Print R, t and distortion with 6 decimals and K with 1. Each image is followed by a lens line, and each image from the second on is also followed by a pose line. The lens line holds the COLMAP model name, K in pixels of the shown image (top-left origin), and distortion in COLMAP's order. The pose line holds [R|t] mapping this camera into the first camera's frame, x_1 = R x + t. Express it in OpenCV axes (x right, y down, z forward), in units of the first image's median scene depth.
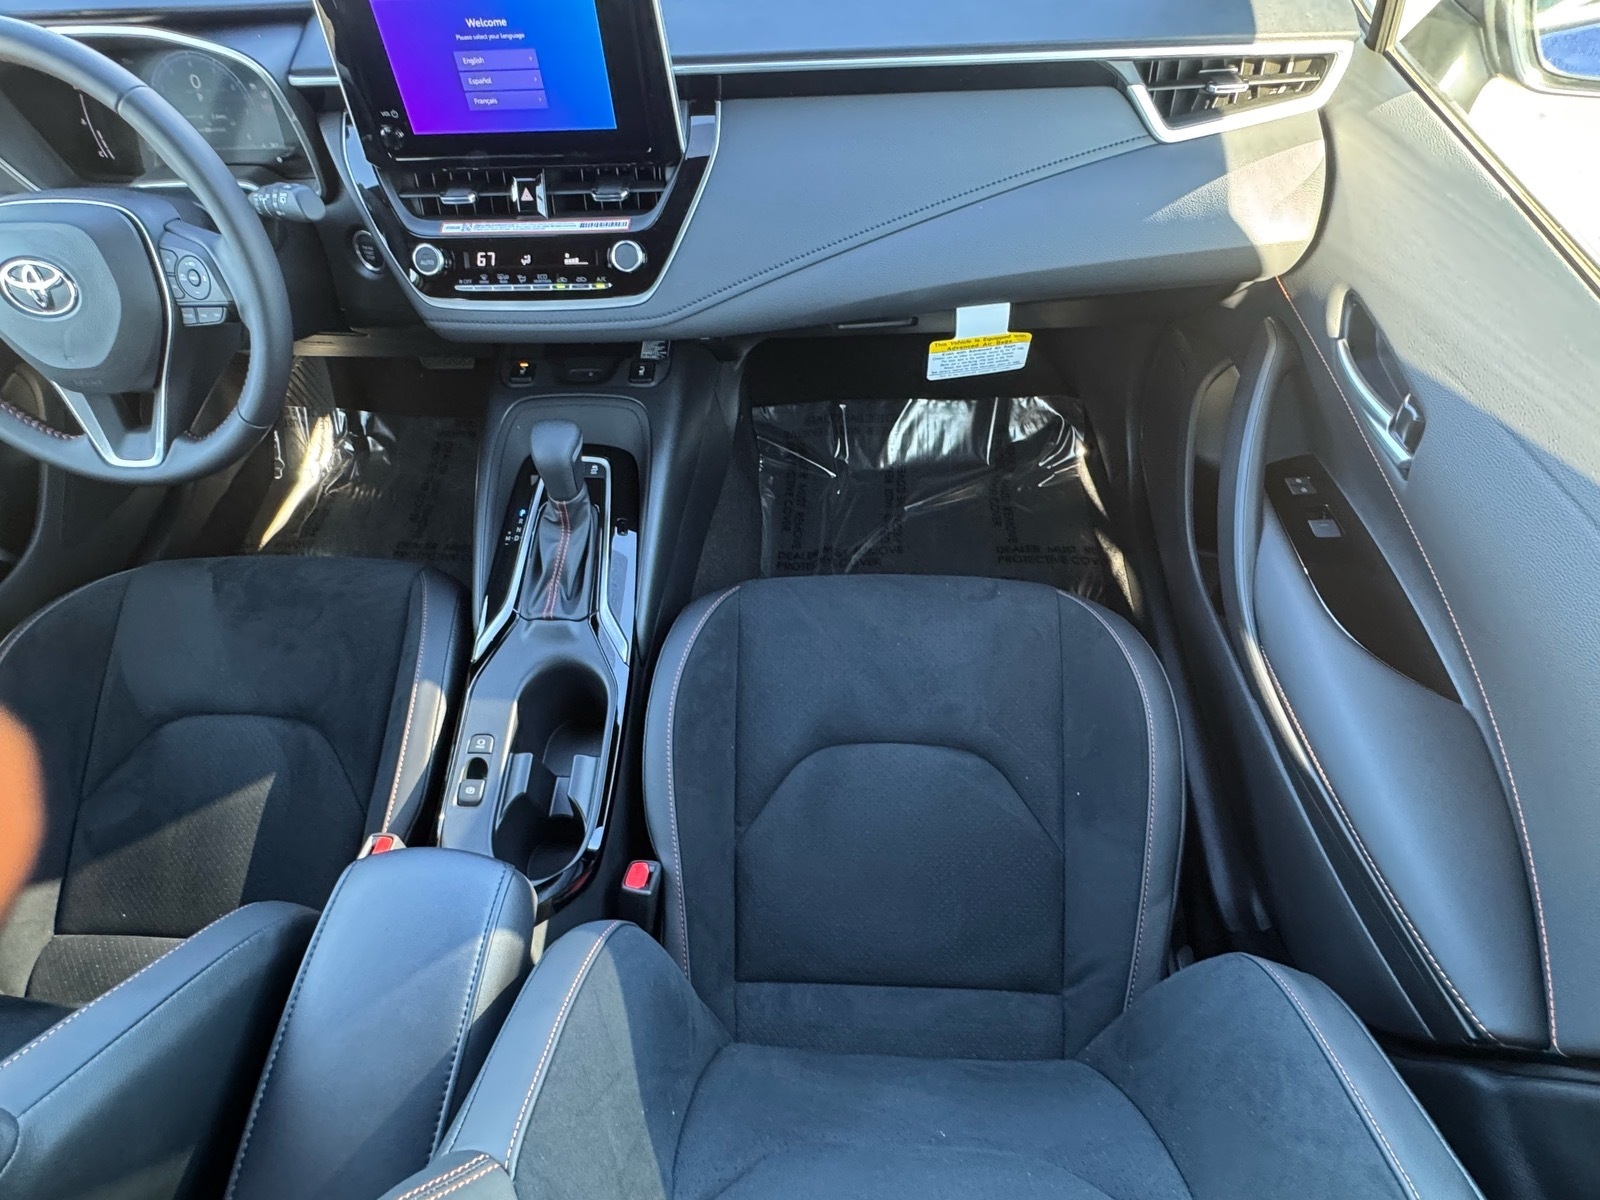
lens RADIAL K [[898.1, 0, 782.8], [0, 898.1, 601.4], [0, 0, 1]] dist [0.000307, 0.000221]
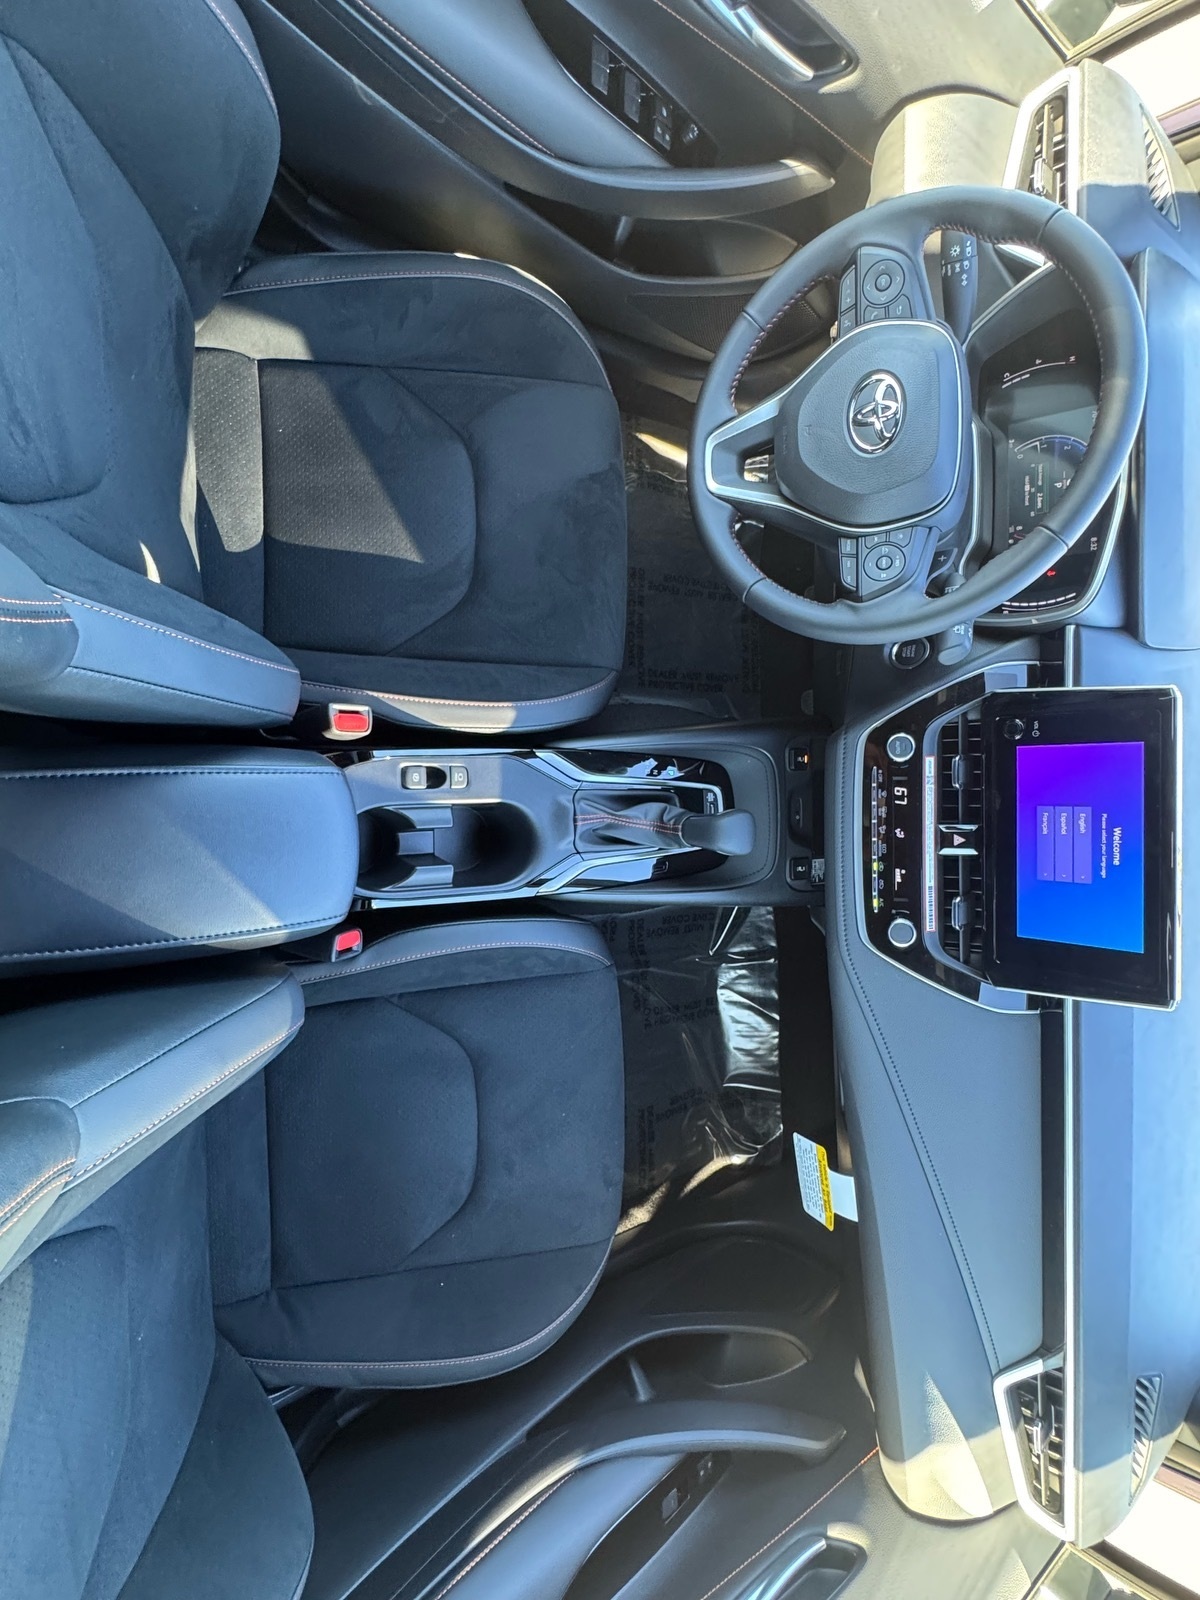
lens RADIAL K [[786.5, 0, 597.8], [0, 786.5, 795.9], [0, 0, 1]] dist [-0.002079, 0.000464]
pose [[0.030987, 0.993930, 0.105564, -0.435008], [-0.999478, 0.029849, 0.012340, -0.023916], [0.009114, -0.105892, 0.994336, 0.044267]]
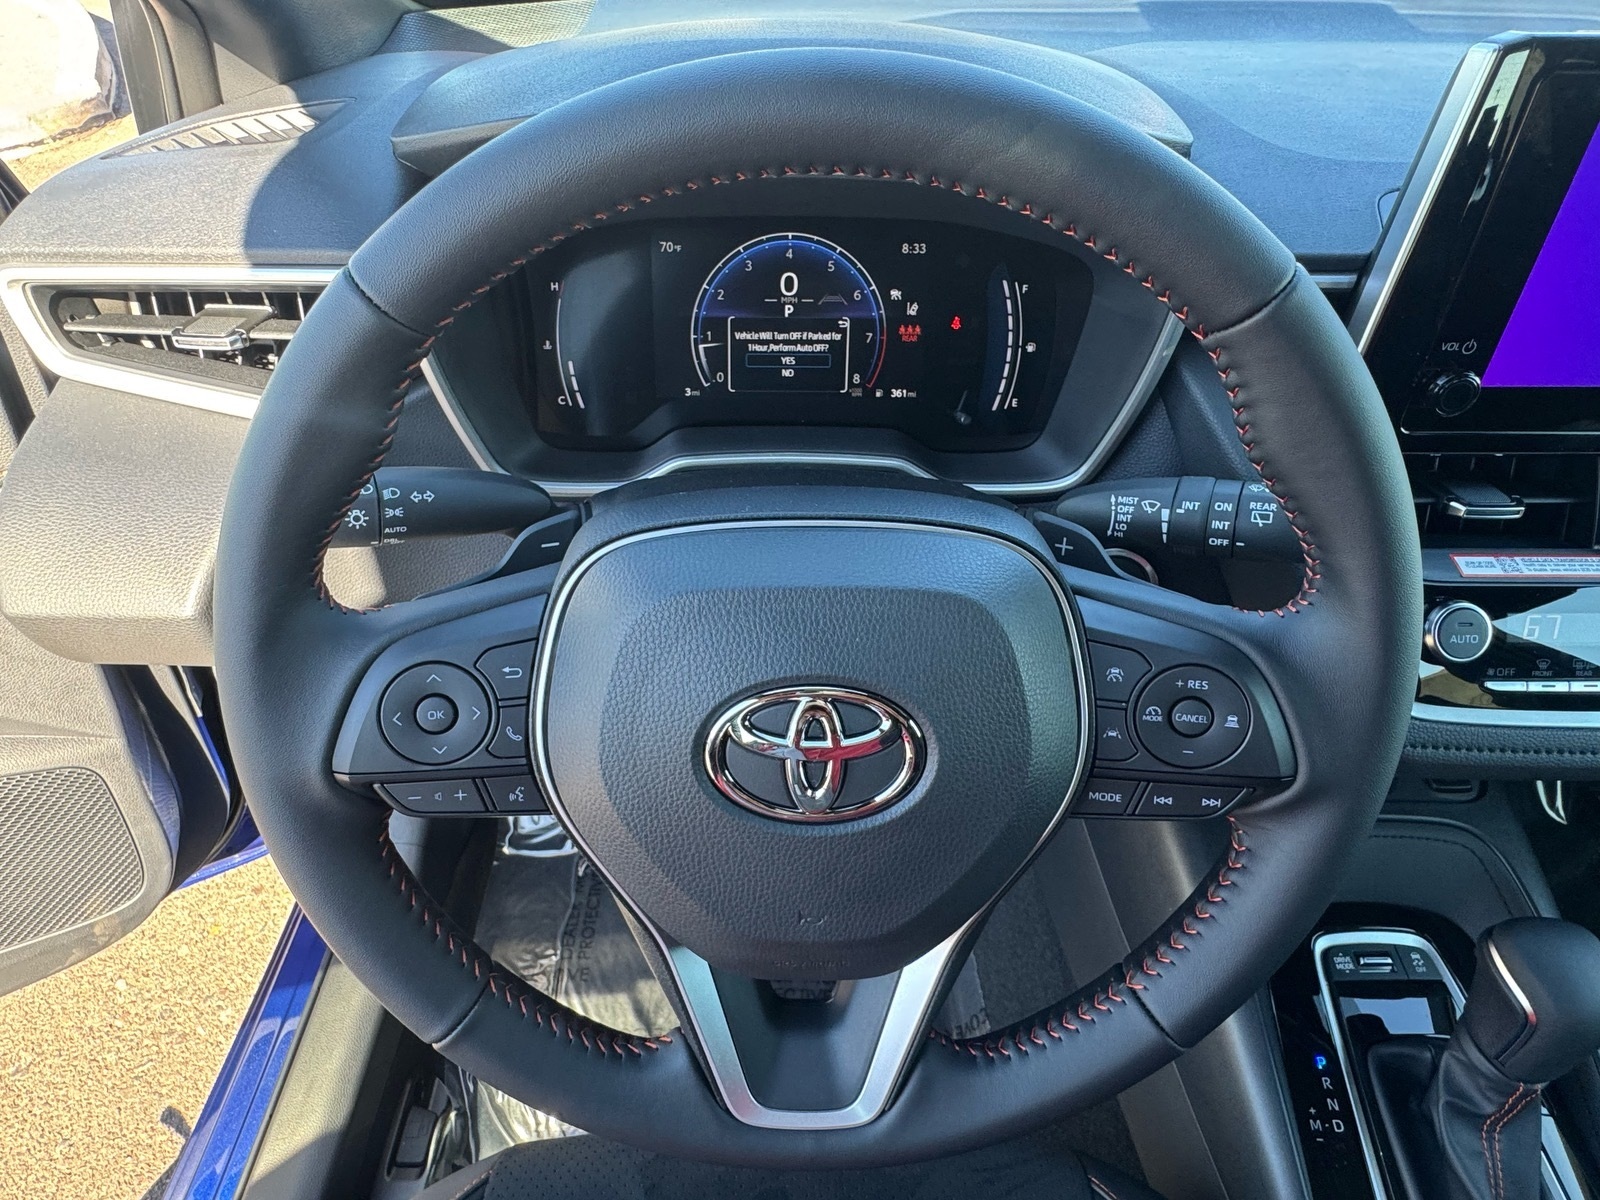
lens RADIAL K [[898.1, 0, 761.5], [0, 898.1, 602.3], [0, 0, 1]] dist [0.000307, 0.000221]
pose [[0.996628, 0.003805, 0.081966, -0.771374], [0.015219, 0.973018, -0.230226, -0.285300], [-0.080630, 0.230697, 0.969679, 0.556626]]
